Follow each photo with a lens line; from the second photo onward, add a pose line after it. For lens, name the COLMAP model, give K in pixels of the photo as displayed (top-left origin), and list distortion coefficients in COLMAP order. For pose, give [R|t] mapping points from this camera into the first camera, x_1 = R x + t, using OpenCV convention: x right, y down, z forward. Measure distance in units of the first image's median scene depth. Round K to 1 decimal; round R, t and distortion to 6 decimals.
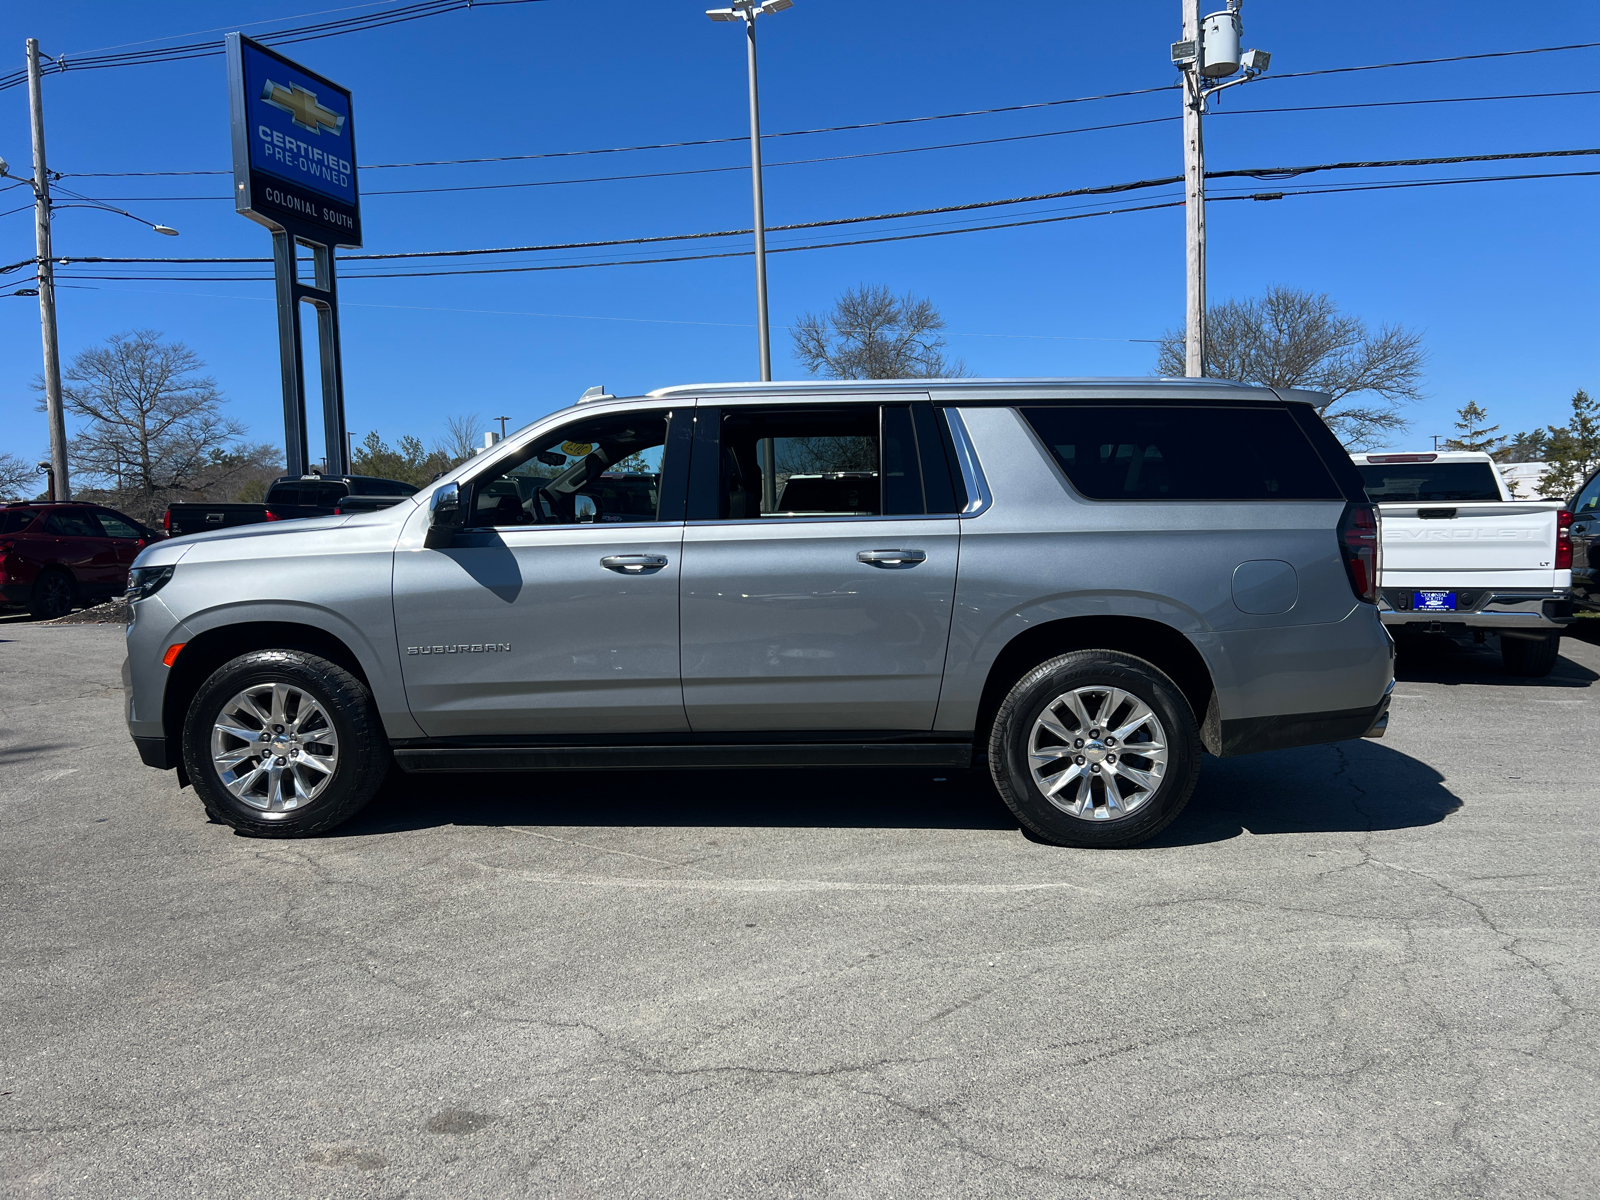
lens RADIAL K [[1206.0, 0, 798.9], [0, 1206.0, 607.6], [0, 0, 1]] dist [0.047474, -0.051813]
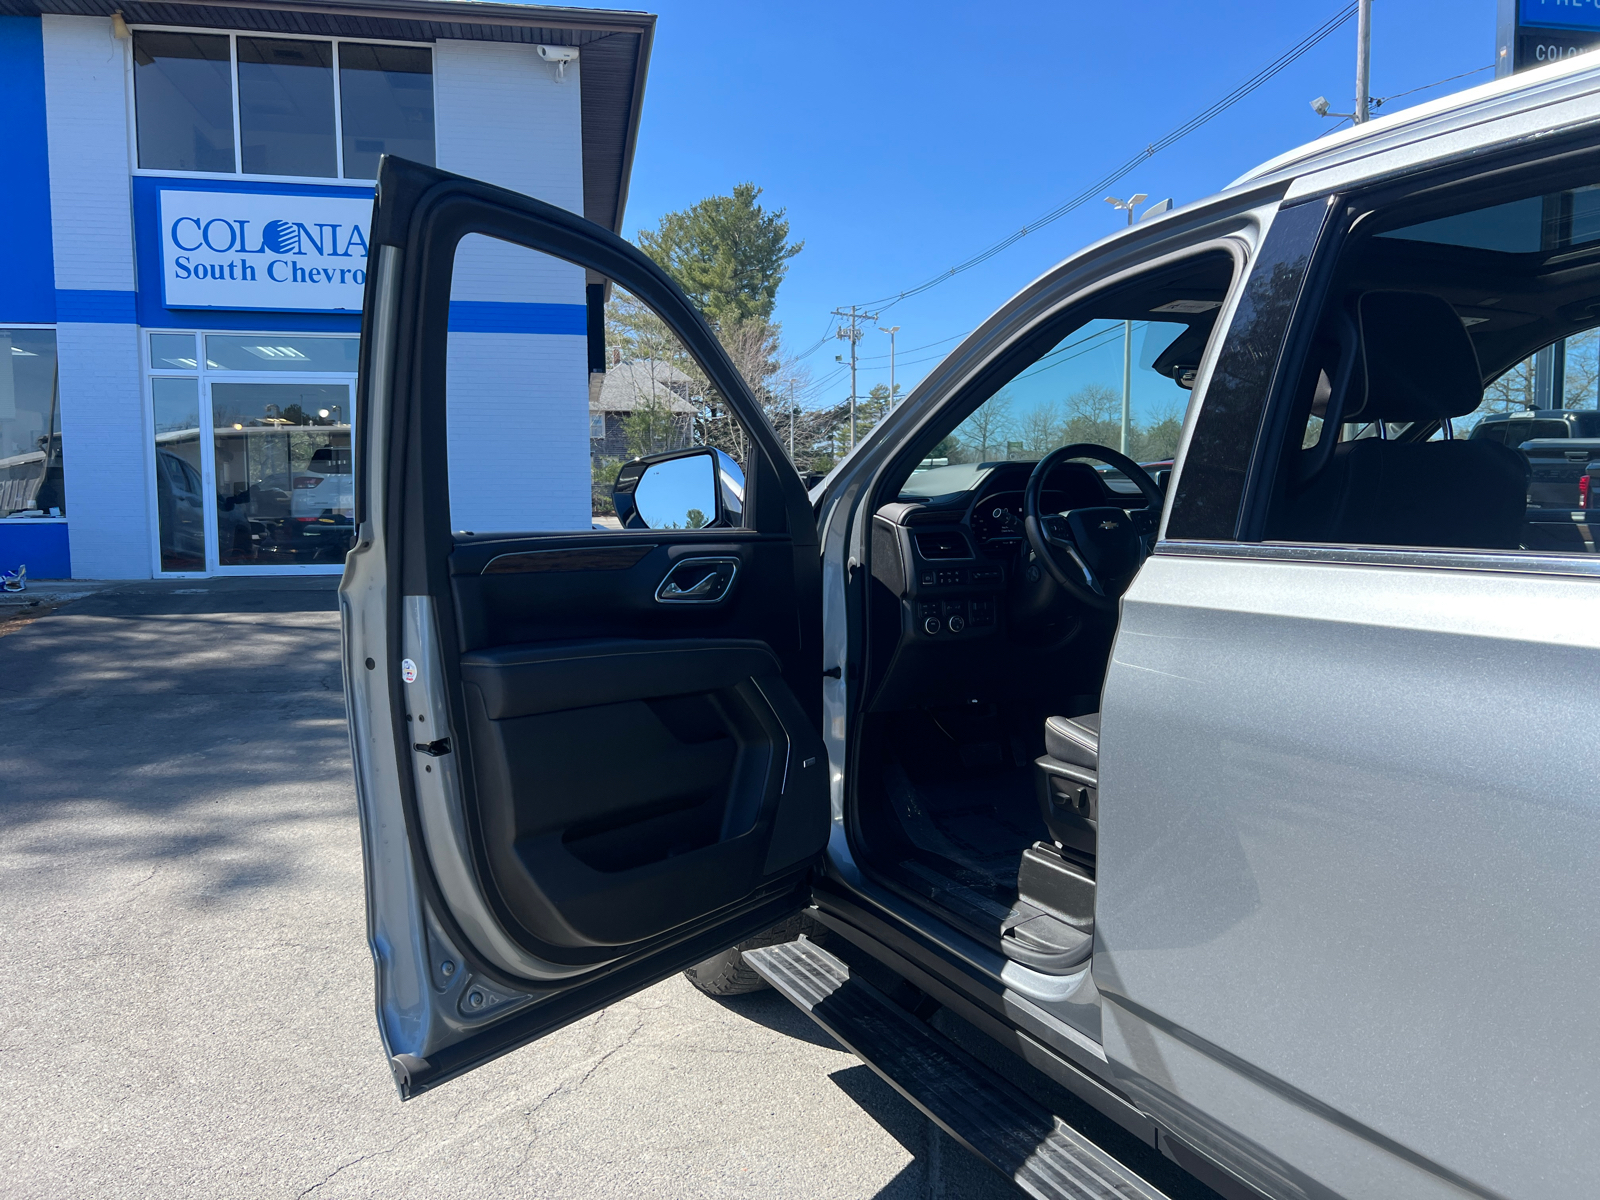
lens RADIAL K [[1206.0, 0, 798.9], [0, 1206.0, 607.6], [0, 0, 1]] dist [0.047474, -0.051813]
pose [[0.494284, 0.102645, -0.863219, 0.038791], [-0.060483, 0.994659, 0.083642, -0.018907], [0.867194, 0.010868, 0.497852, 0.183187]]
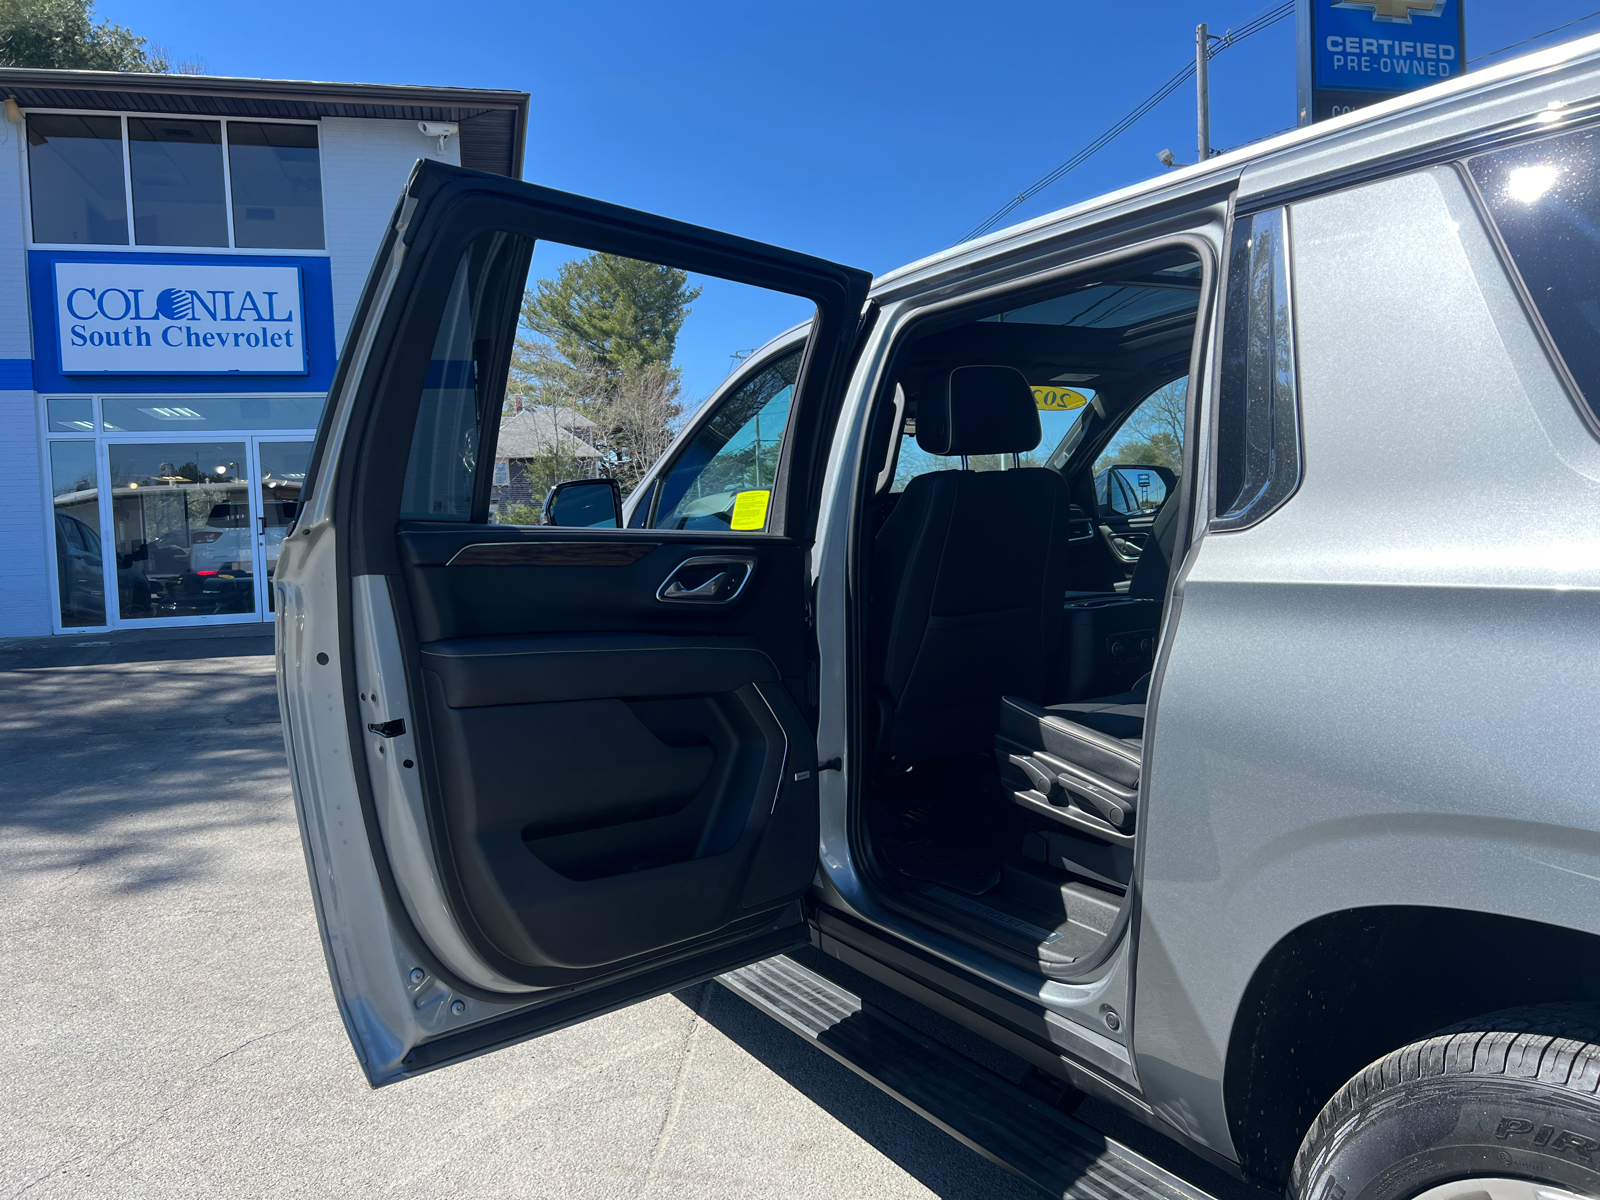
lens RADIAL K [[1205.5, 0, 798.2], [0, 1205.5, 597.8], [0, 0, 1]] dist [0.050487, -0.058016]
pose [[0.554867, 0.046989, -0.830611, 0.087274], [-0.023294, 0.998890, 0.040949, -0.016434], [0.831613, -0.003373, 0.555345, 0.175988]]
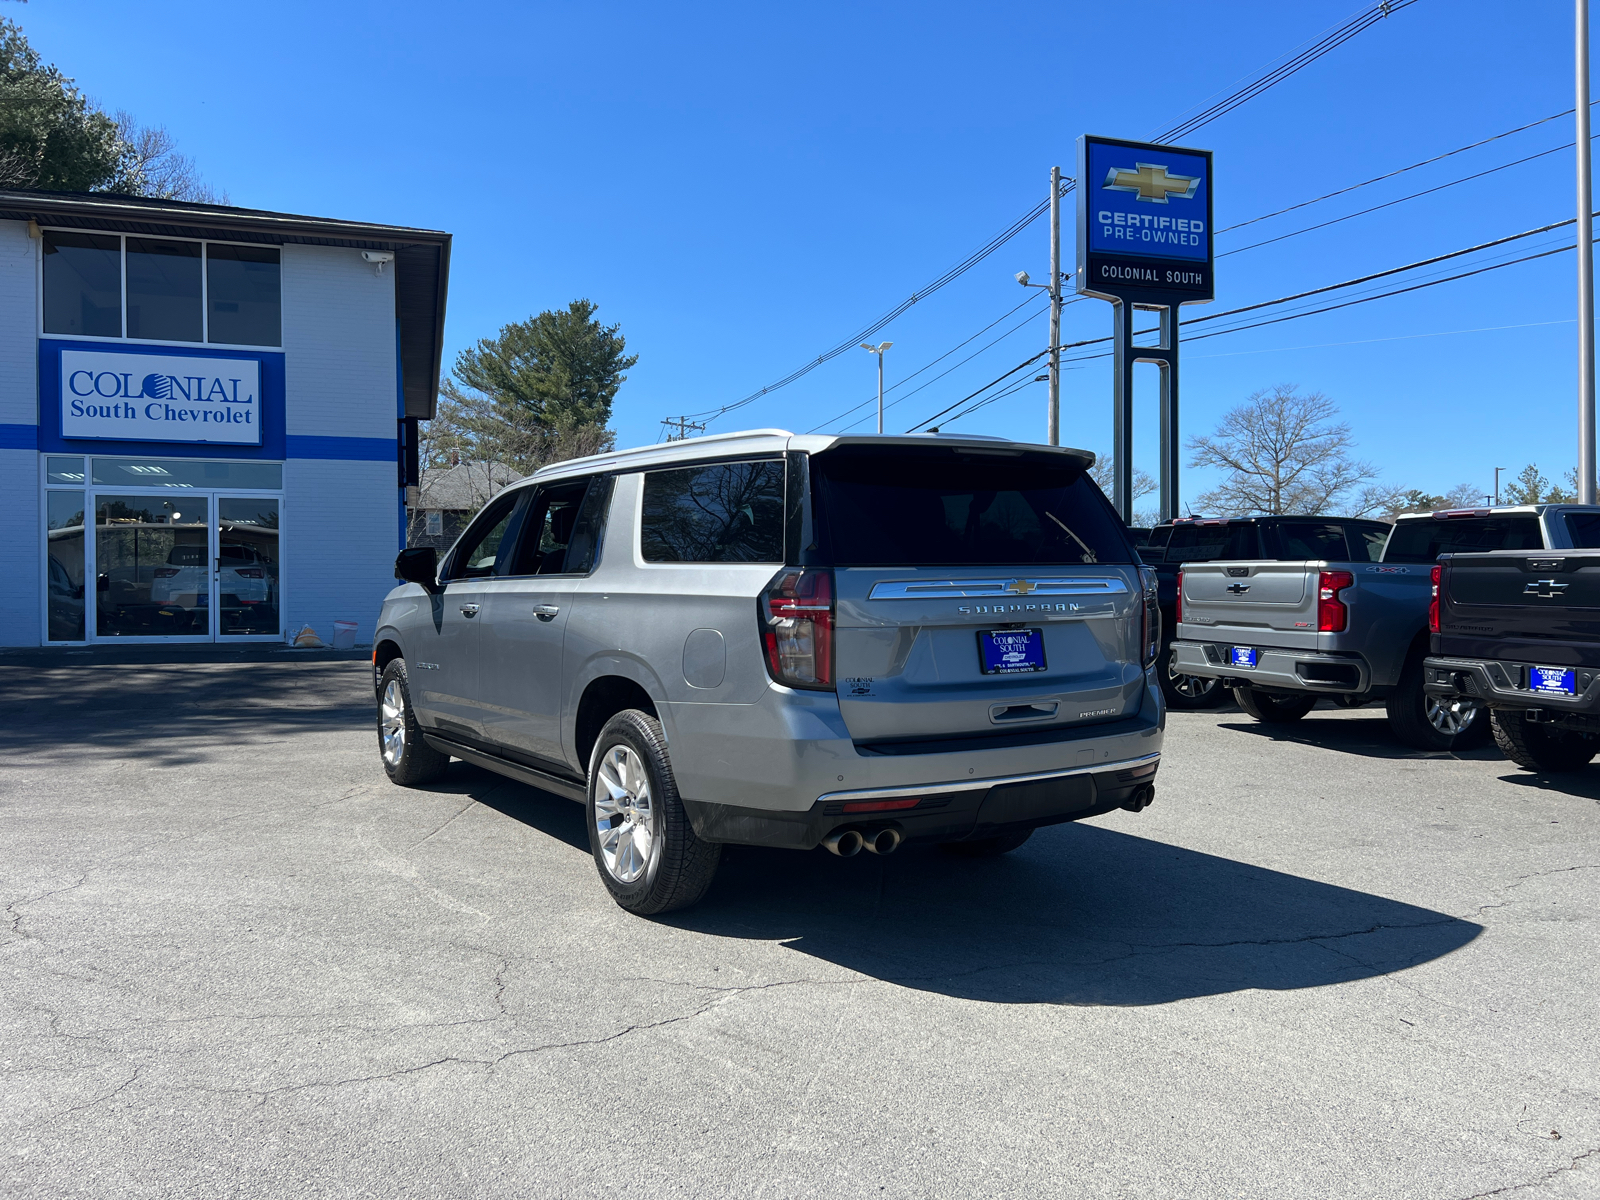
lens RADIAL K [[1206.0, 0, 798.9], [0, 1206.0, 607.6], [0, 0, 1]] dist [0.047474, -0.051813]
pose [[0.595669, 0.032462, -0.802574, 0.270492], [-0.059528, 0.998219, -0.003807, -0.013133], [0.801021, 0.050043, 0.596541, 0.126194]]
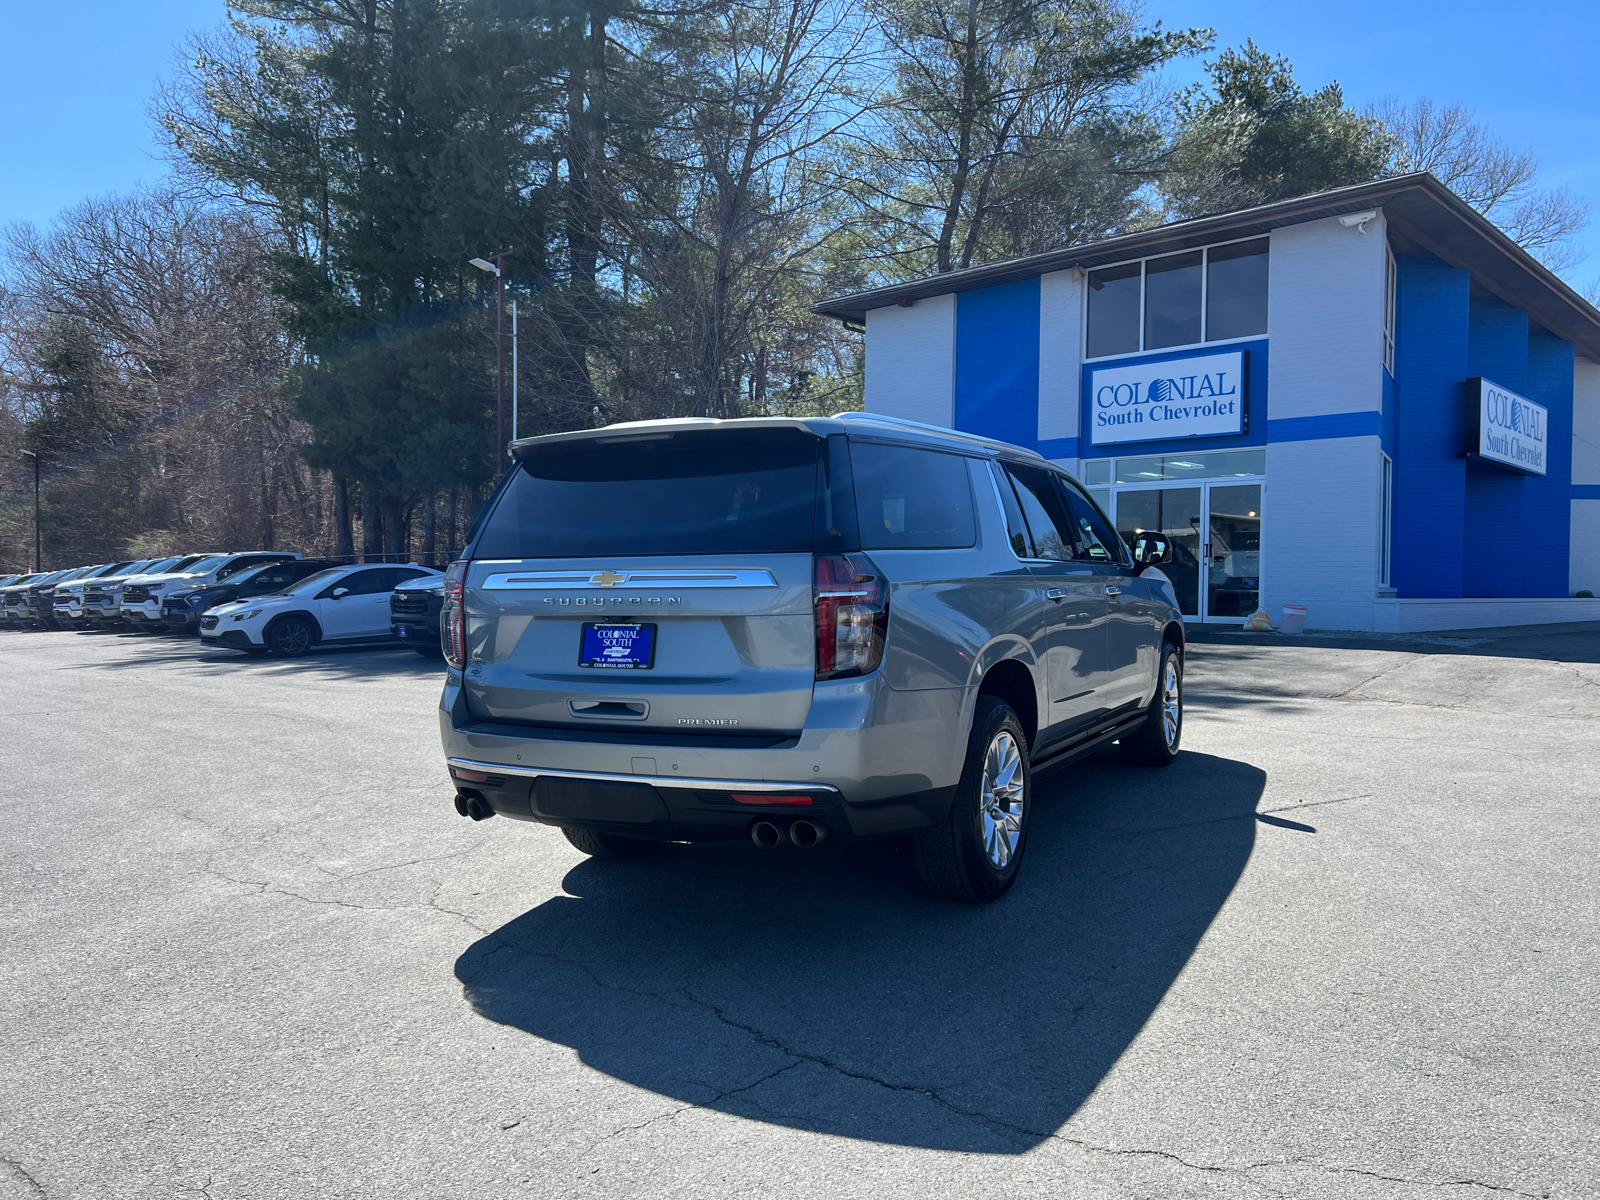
lens RADIAL K [[1206.0, 0, 798.9], [0, 1206.0, 607.6], [0, 0, 1]] dist [0.047474, -0.051813]
pose [[-0.406076, 0.048240, -0.912565, 0.295584], [-0.043746, 0.996435, 0.072140, -0.030776], [0.912792, 0.069215, -0.402518, 0.390079]]
